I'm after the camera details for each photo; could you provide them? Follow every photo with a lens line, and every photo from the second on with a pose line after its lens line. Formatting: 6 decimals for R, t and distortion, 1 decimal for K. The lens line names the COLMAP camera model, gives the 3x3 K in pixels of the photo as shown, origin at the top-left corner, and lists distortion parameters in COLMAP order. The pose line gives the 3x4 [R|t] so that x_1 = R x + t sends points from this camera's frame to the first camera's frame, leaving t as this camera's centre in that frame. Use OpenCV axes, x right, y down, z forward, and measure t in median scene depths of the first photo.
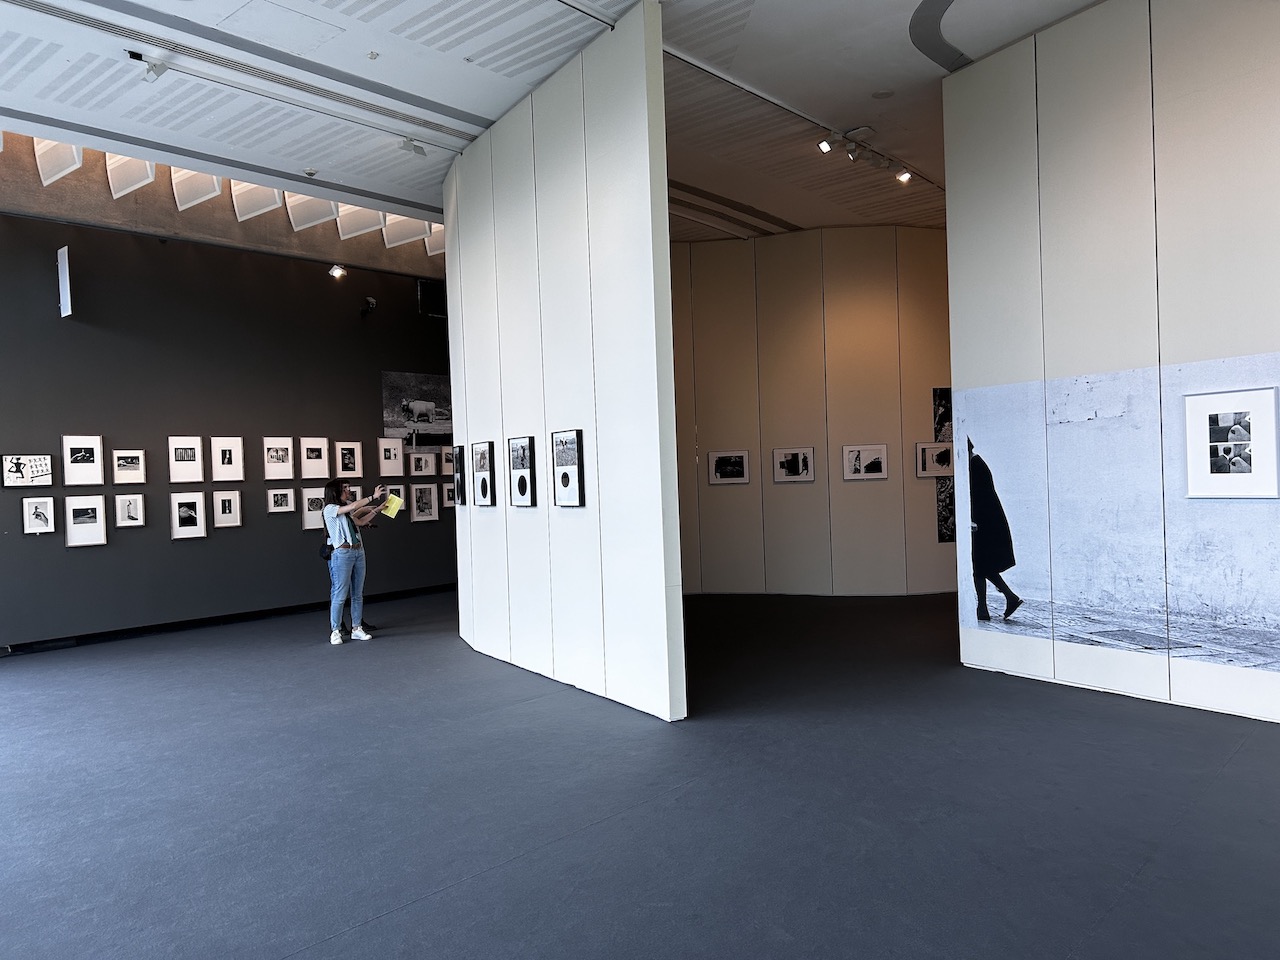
lens RADIAL K [[958.3, 0, 638.8], [0, 958.3, 484.2], [0, 0, 1]] dist [0.027592, 0.004306]
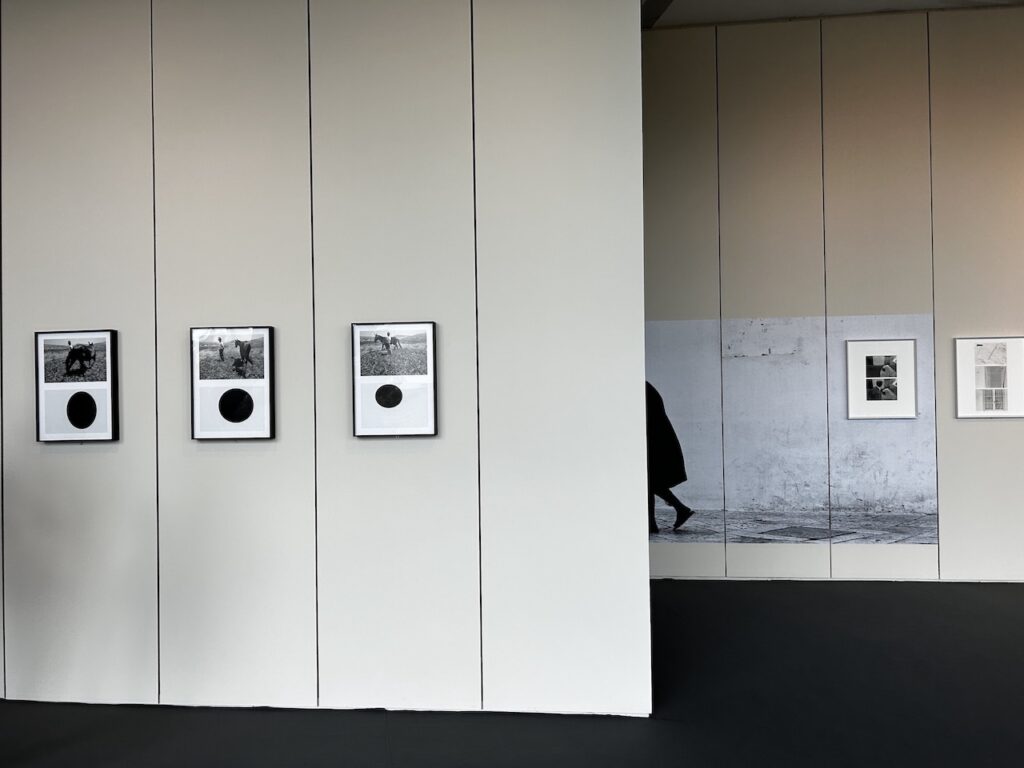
lens RADIAL K [[766.6, 0, 512.1], [0, 766.6, 380.4], [0, 0, 1]] dist [0.027592, 0.004306]
pose [[0.611119, 0.036172, 0.790712, -0.508538], [0.001076, 0.998916, -0.046528, 0.009678], [-0.791538, 0.029285, 0.610418, 0.686781]]
